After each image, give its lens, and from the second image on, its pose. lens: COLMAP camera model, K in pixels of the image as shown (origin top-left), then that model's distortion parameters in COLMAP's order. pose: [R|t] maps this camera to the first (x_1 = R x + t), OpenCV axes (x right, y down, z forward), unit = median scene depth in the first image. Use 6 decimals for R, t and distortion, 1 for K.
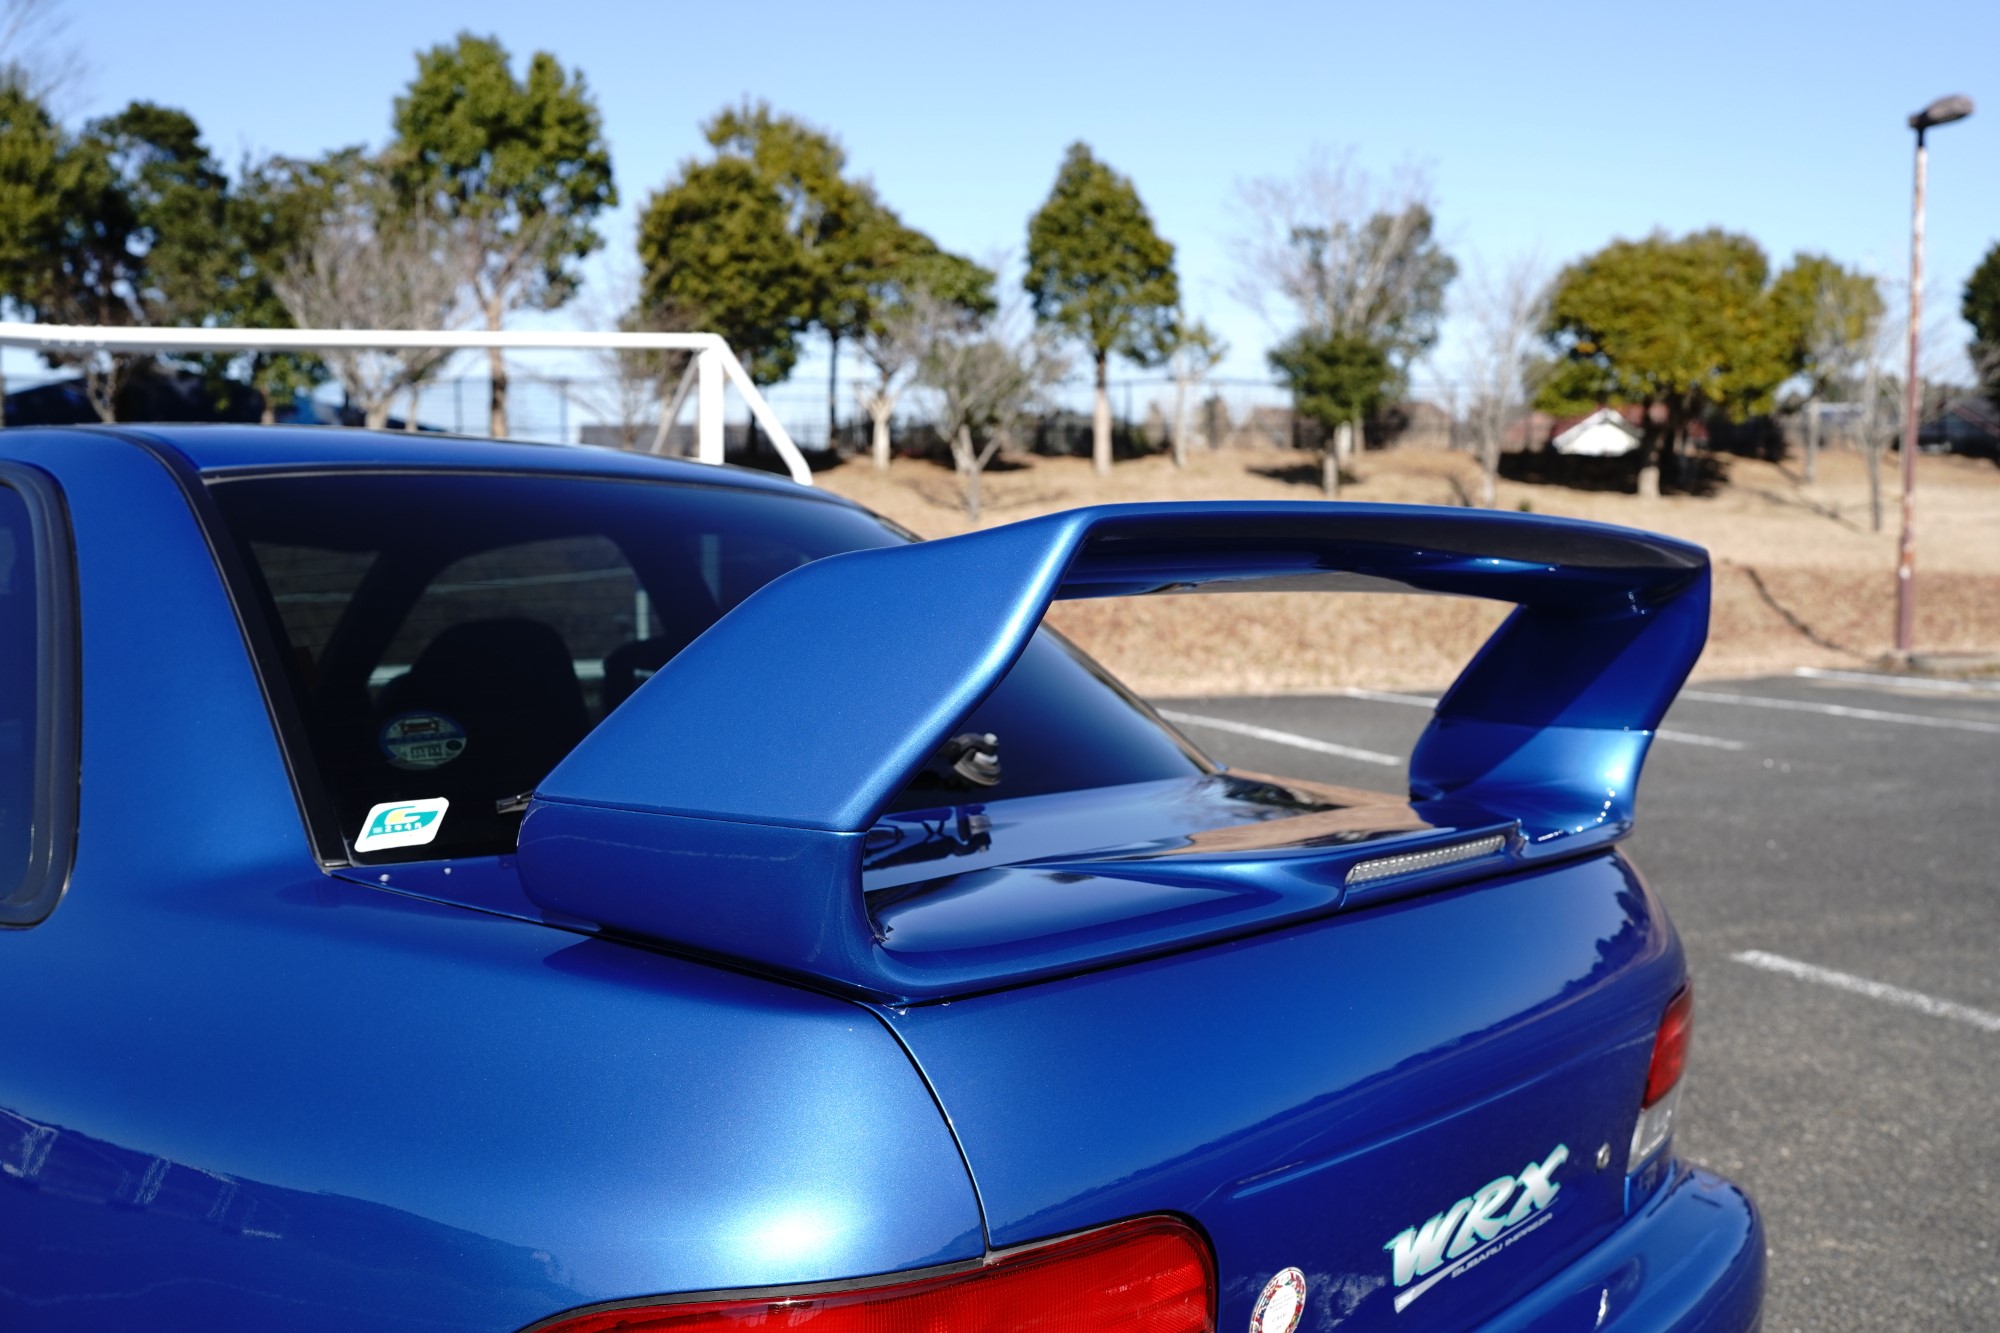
lens RADIAL K [[1985.9, 0, 995.8], [0, 1985.9, 667.4], [0, 0, 1]] dist [0.001118, -0.007380]
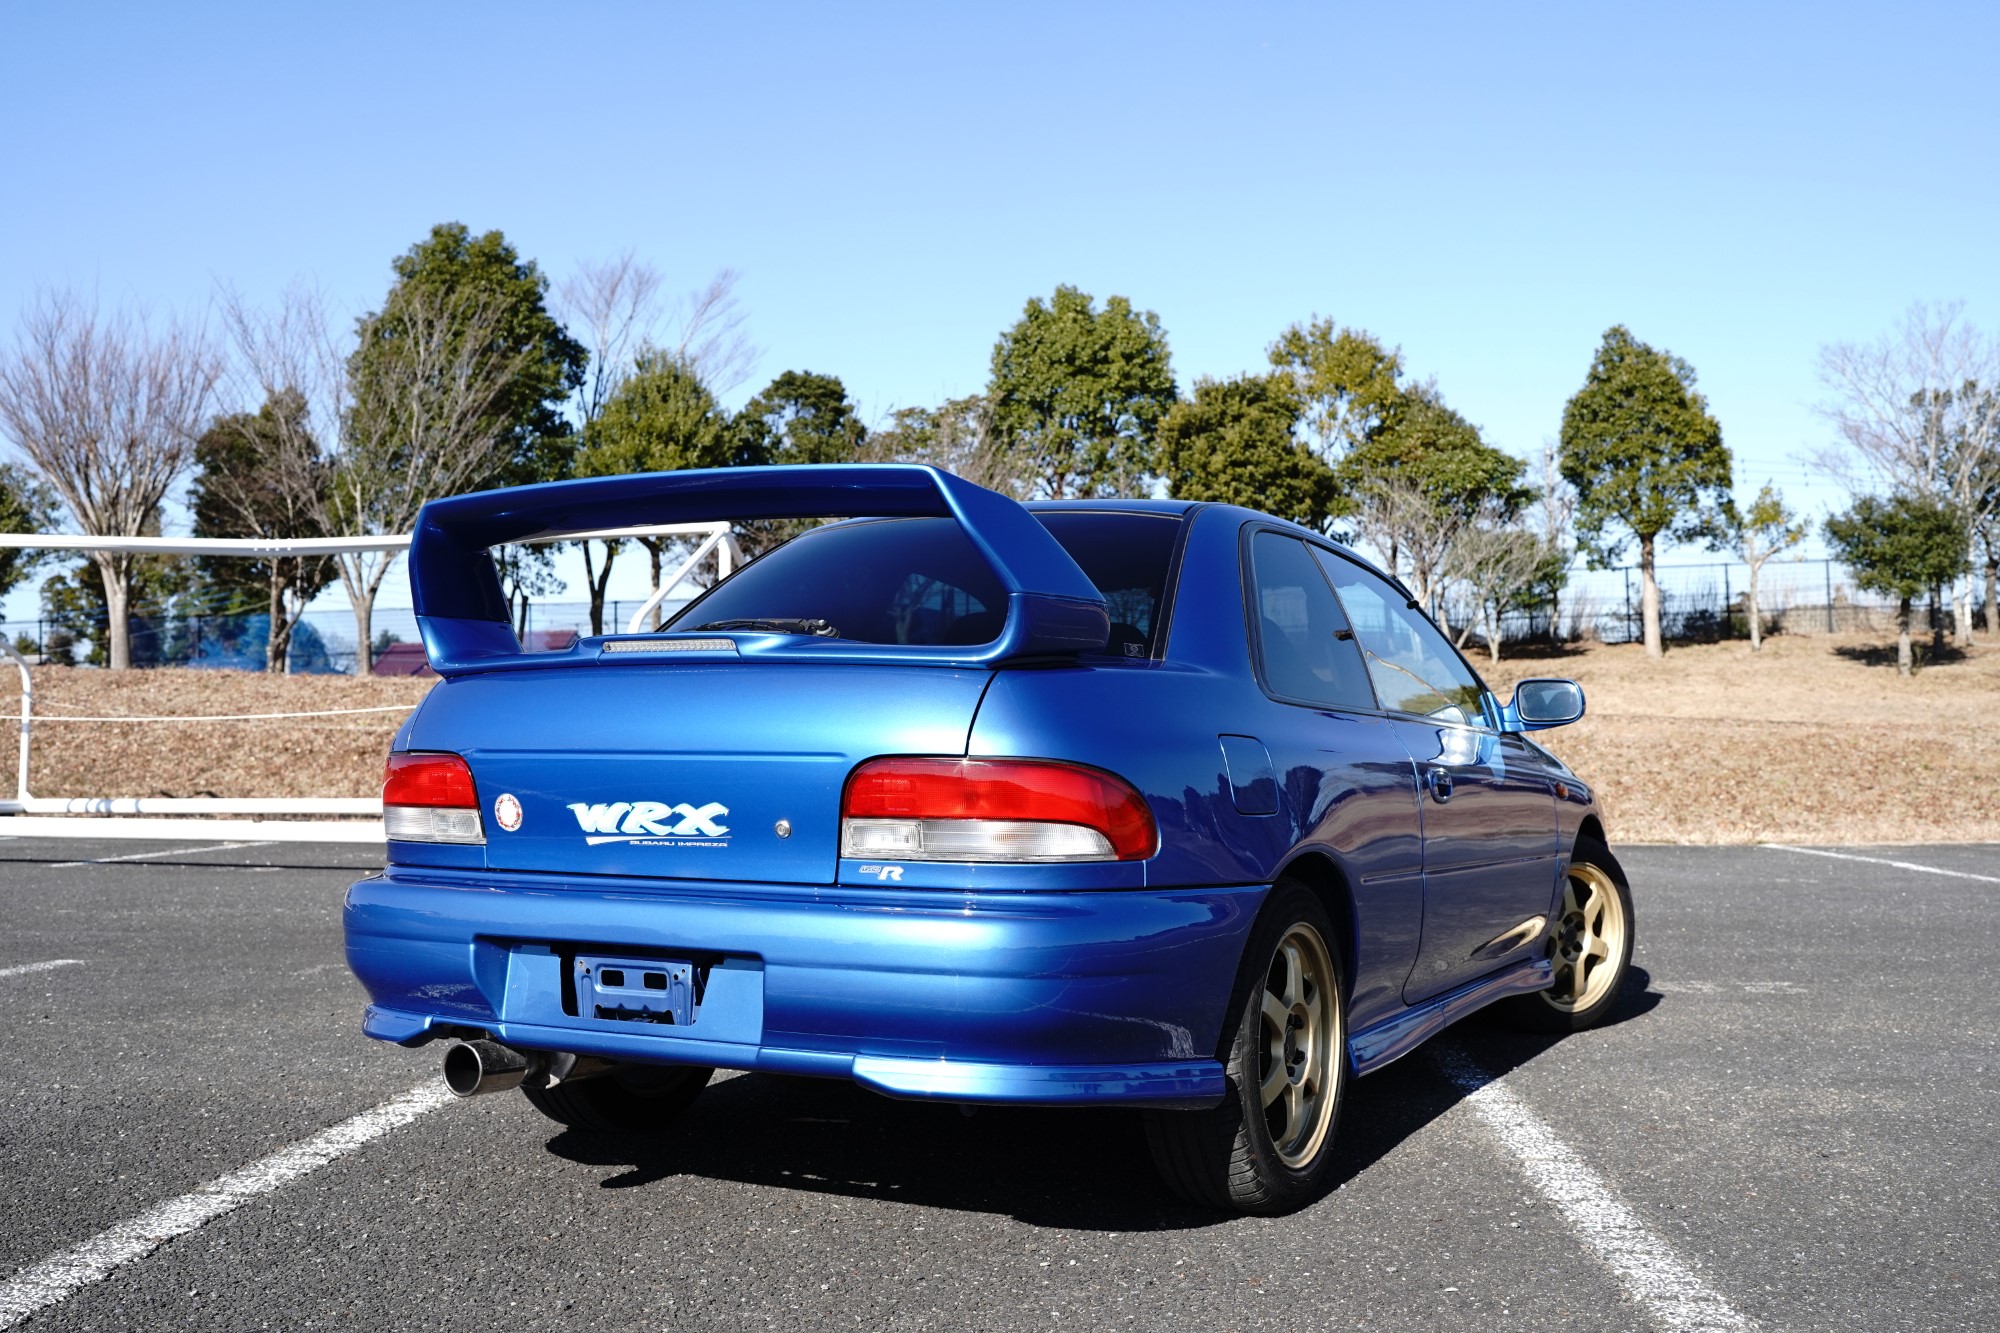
lens RADIAL K [[1944.0, 0, 987.9], [0, 1944.0, 674.6], [0, 0, 1]] dist [0.006611, -0.007441]
pose [[0.898370, -0.019352, -0.438812, 0.187547], [-0.026537, 0.994813, -0.098199, 0.014120], [0.438437, 0.099863, 0.893197, 0.003800]]
